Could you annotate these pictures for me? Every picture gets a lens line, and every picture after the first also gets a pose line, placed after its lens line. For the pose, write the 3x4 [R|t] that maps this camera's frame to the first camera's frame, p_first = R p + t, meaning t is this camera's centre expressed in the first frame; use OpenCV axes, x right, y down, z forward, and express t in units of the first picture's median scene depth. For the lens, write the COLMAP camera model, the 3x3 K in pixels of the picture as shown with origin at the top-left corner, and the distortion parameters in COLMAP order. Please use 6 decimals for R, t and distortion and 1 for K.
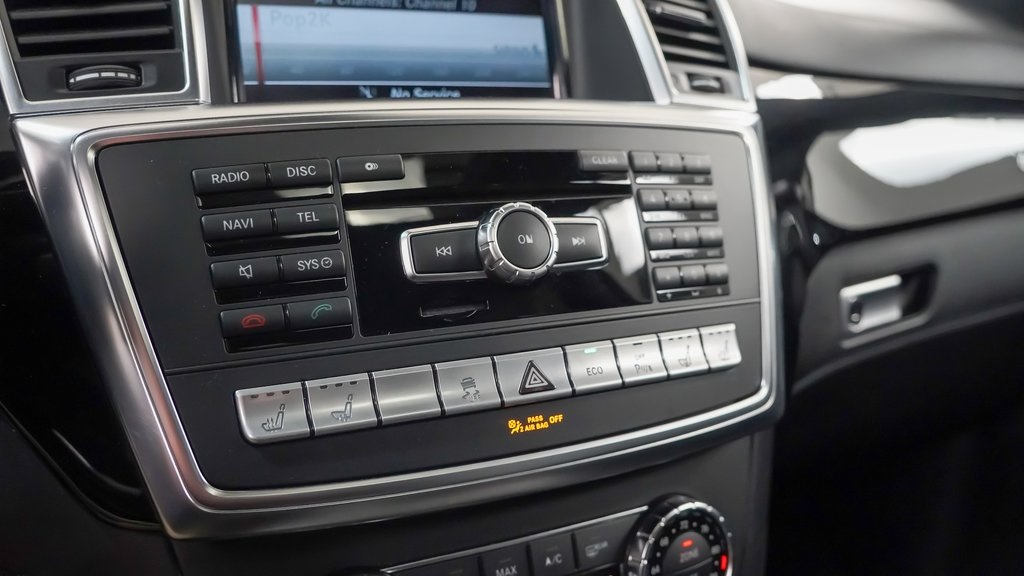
lens RADIAL K [[938.7, 0, 507.3], [0, 938.7, 290.9], [0, 0, 1]] dist [-0.104350, 0.000000]
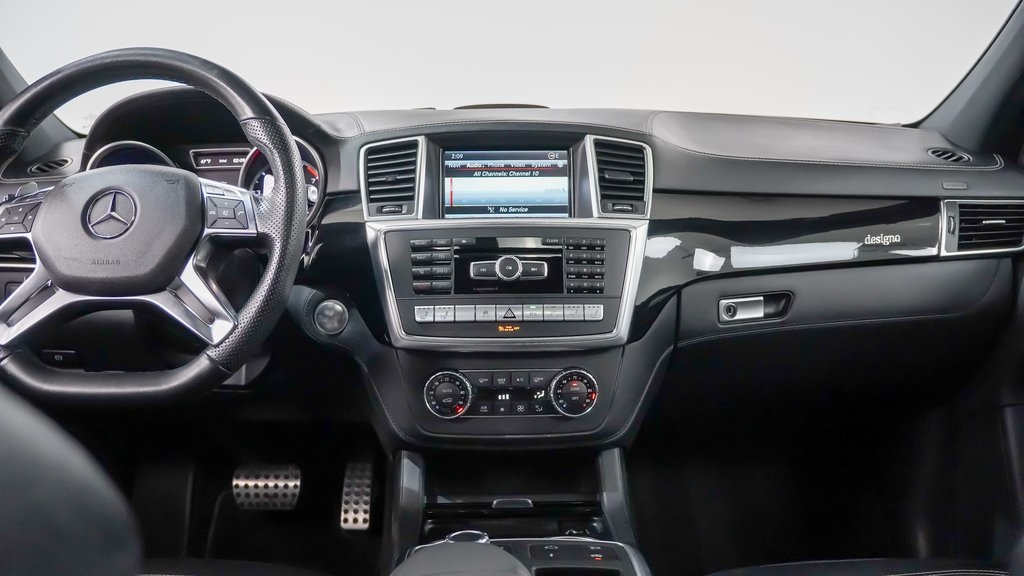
lens RADIAL K [[822.0, 0, 504.5], [0, 822.0, 286.2], [0, 0, 1]] dist [-0.180154, 0.039084]
pose [[0.893727, 0.079861, -0.441446, 1.072103], [-0.080068, 0.996623, 0.018195, -0.037978], [0.441408, 0.019084, 0.897103, -1.257912]]
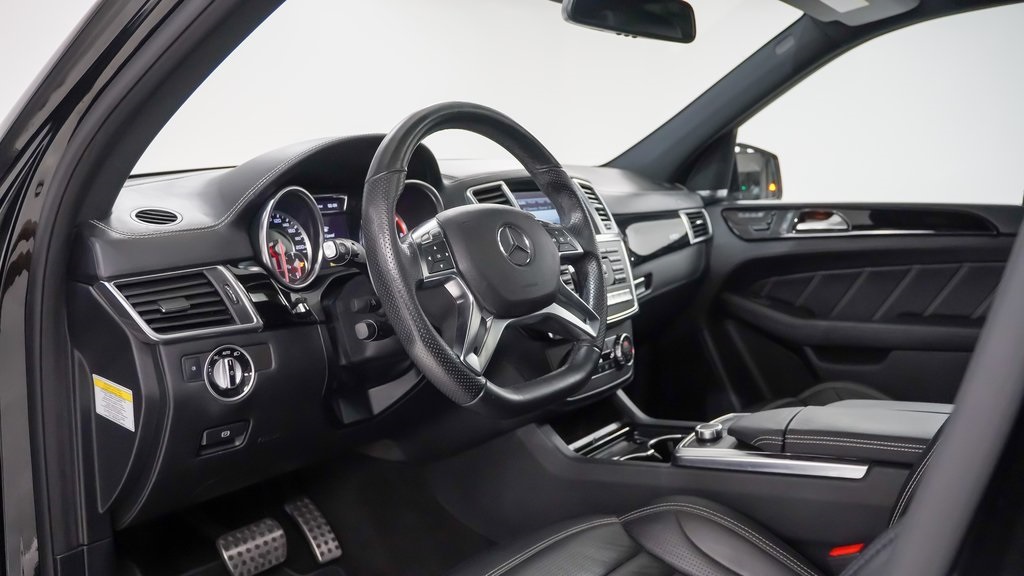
lens RADIAL K [[822.0, 0, 515.6], [0, 822.0, 285.1], [0, 0, 1]] dist [-0.180154, 0.039084]
pose [[0.909847, -0.067115, 0.409481, -1.737599], [0.086899, 0.995769, -0.029875, 0.086244], [-0.405743, 0.062765, 0.911830, -2.128832]]
